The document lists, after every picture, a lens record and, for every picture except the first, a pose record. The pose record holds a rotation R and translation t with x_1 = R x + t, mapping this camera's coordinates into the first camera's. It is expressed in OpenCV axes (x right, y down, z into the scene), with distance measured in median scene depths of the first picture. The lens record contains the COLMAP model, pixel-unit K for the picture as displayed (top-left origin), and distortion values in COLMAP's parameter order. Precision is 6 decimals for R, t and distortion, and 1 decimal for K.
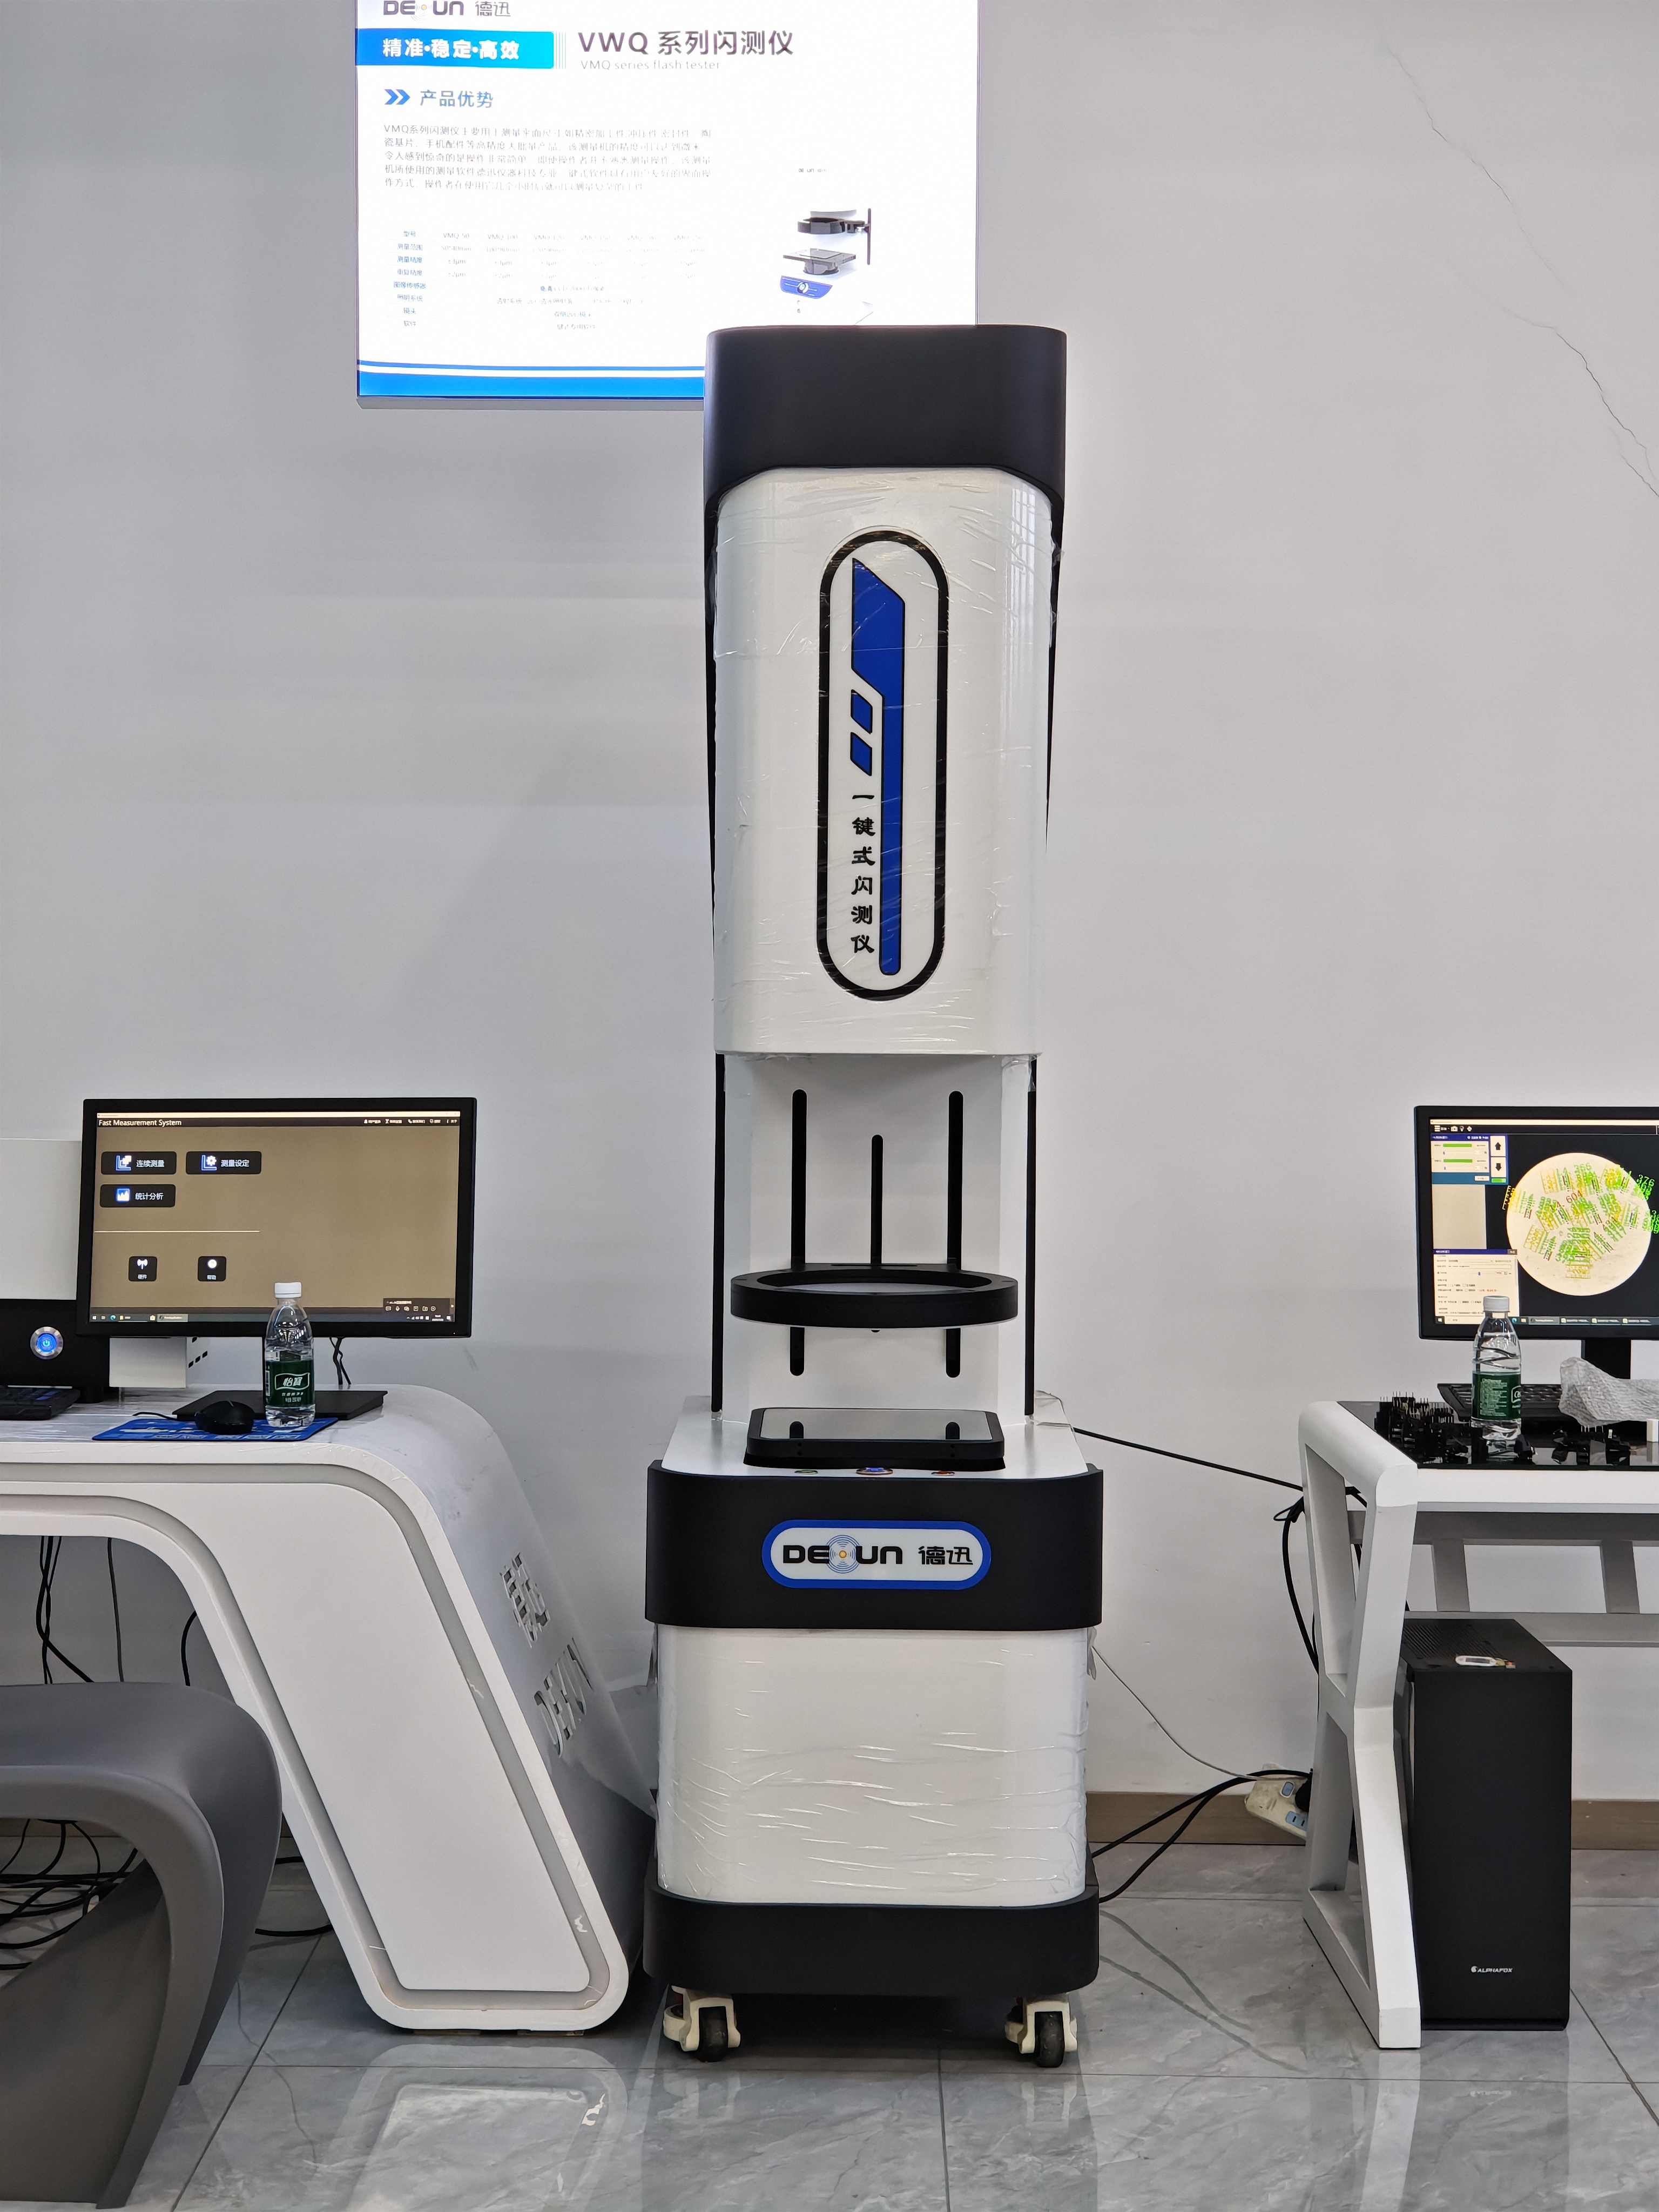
lens RADIAL K [[3817.9, 0, 819.9], [0, 3817.9, 1116.8], [0, 0, 1]] dist [0.295066, -1.314930]
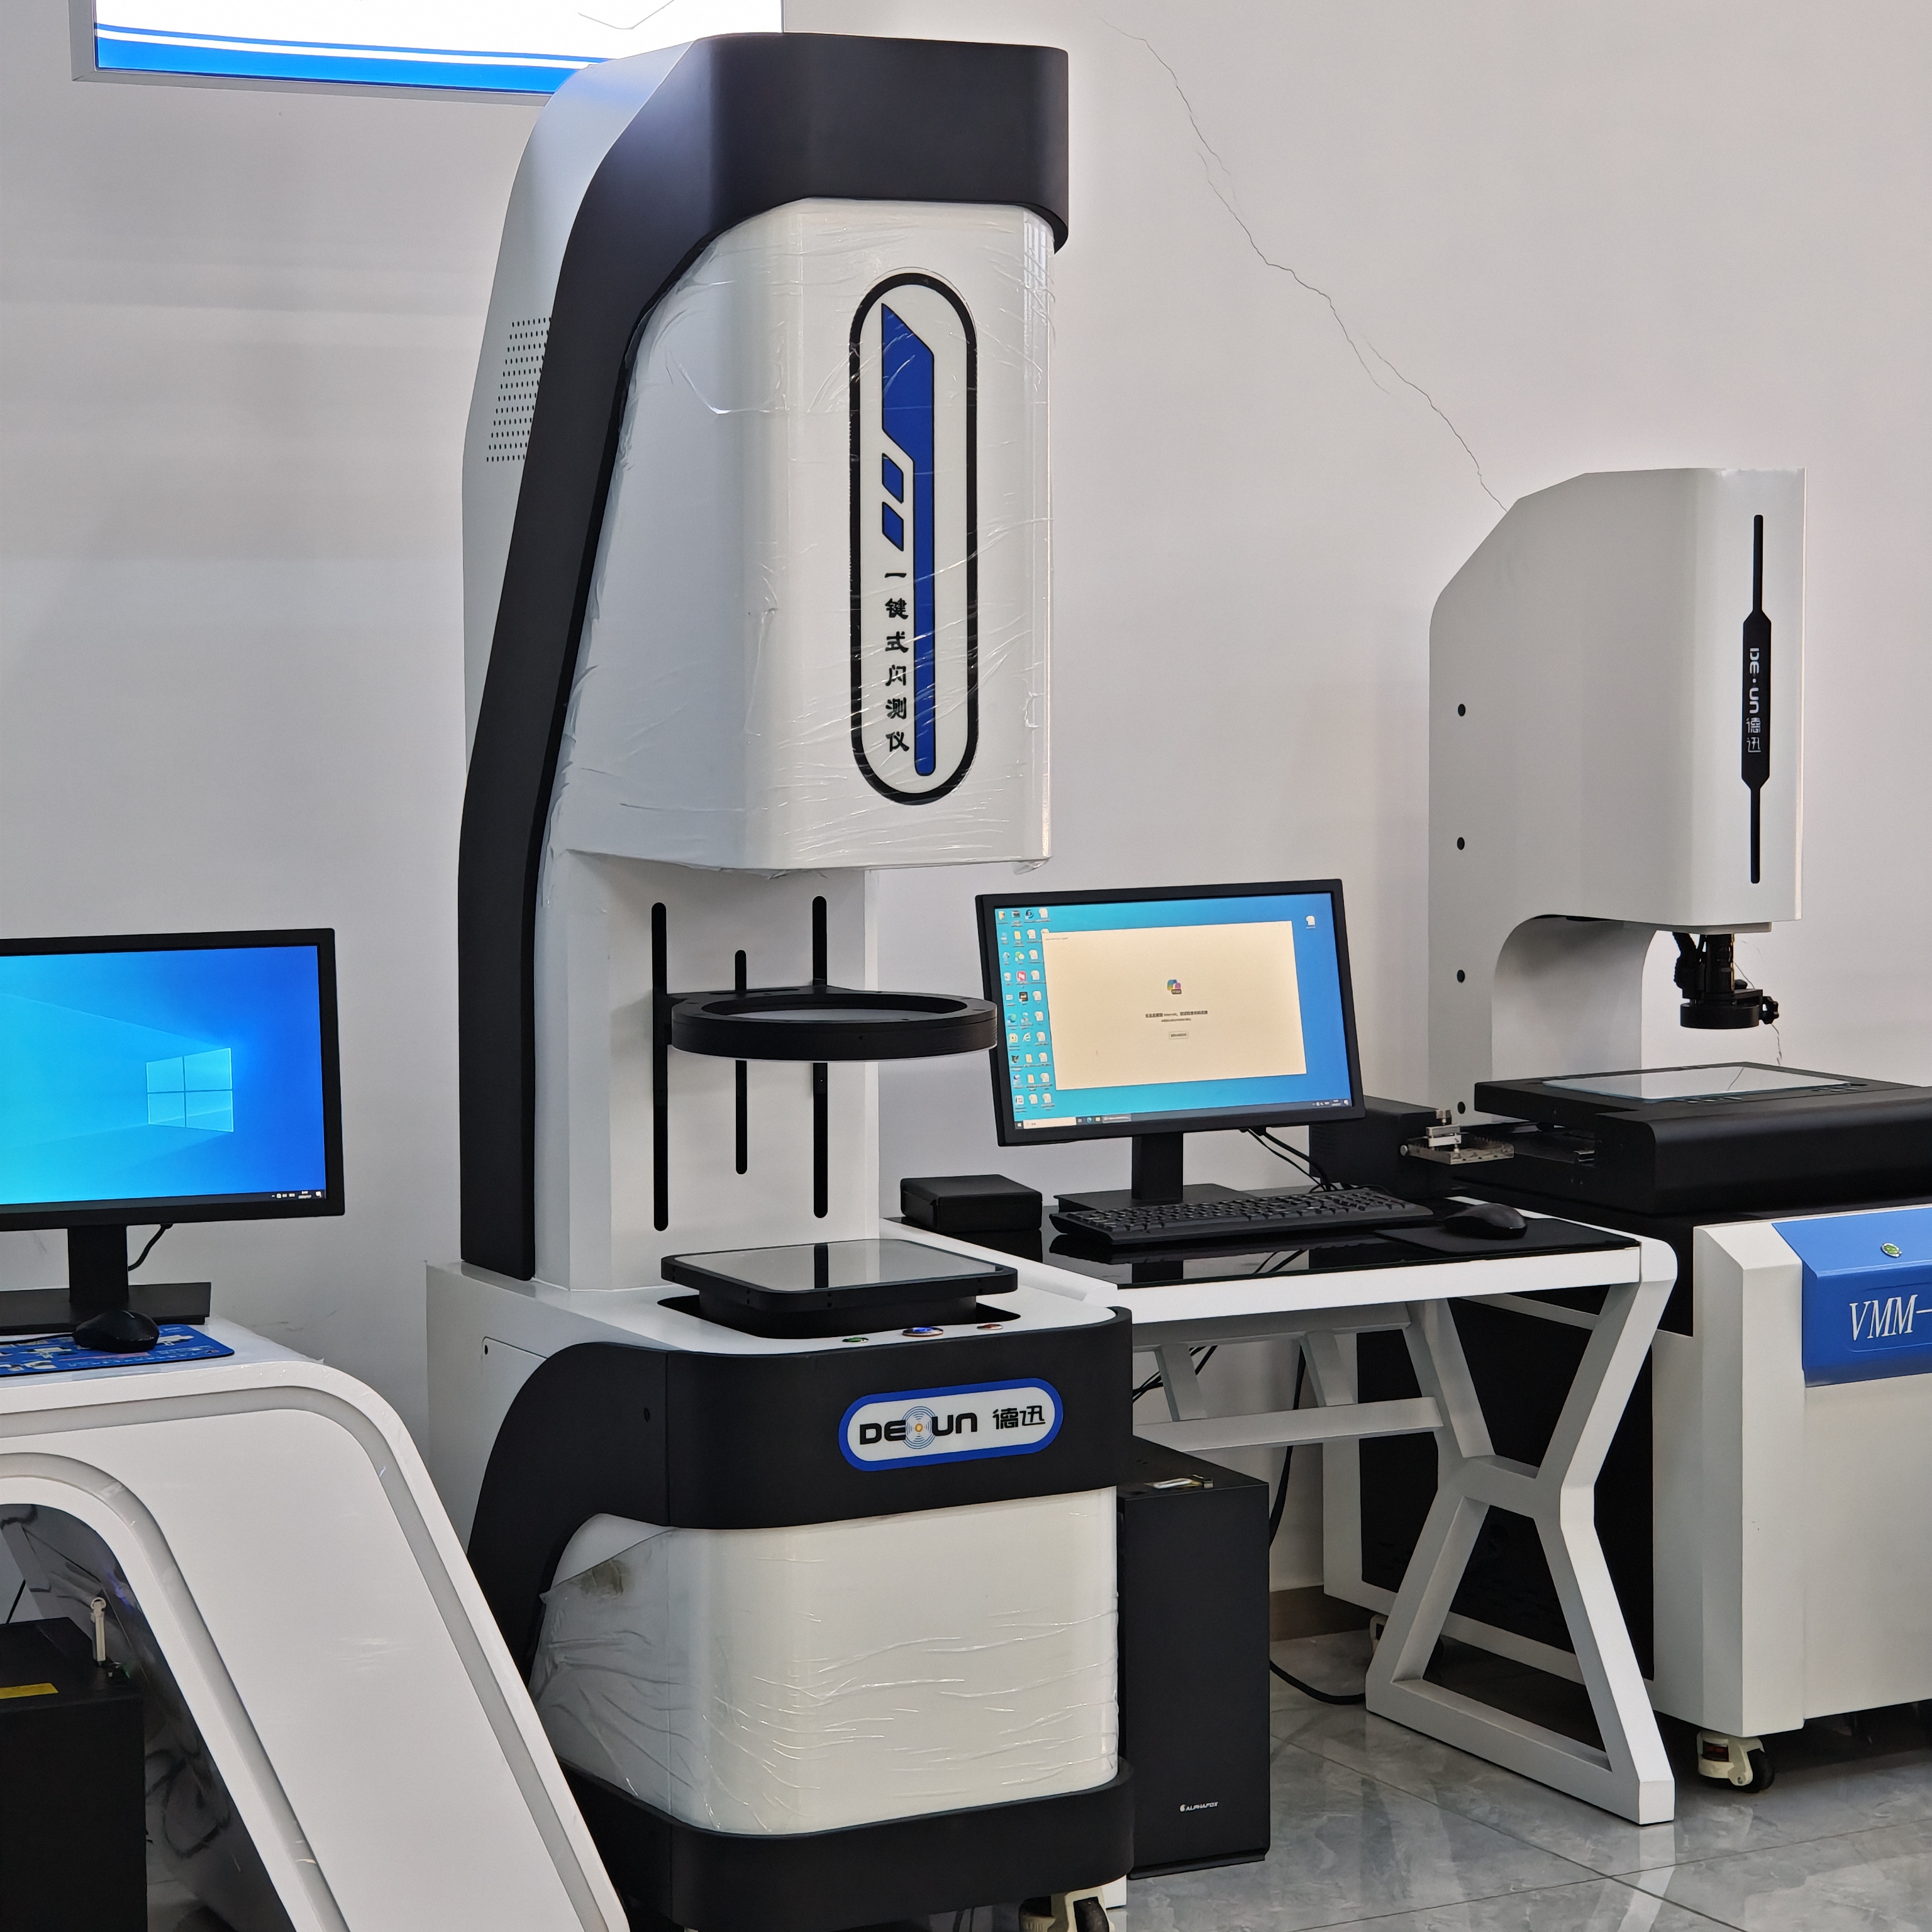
lens RADIAL K [[4467.8, 0, 957.3], [0, 4467.8, 970.7], [0, 0, 1]] dist [0.329677, -1.400336]
pose [[0.868842, -0.054525, 0.492077, -0.490238], [0.036649, 0.998273, 0.045905, -0.039270], [-0.493731, -0.021851, 0.869340, 0.090475]]
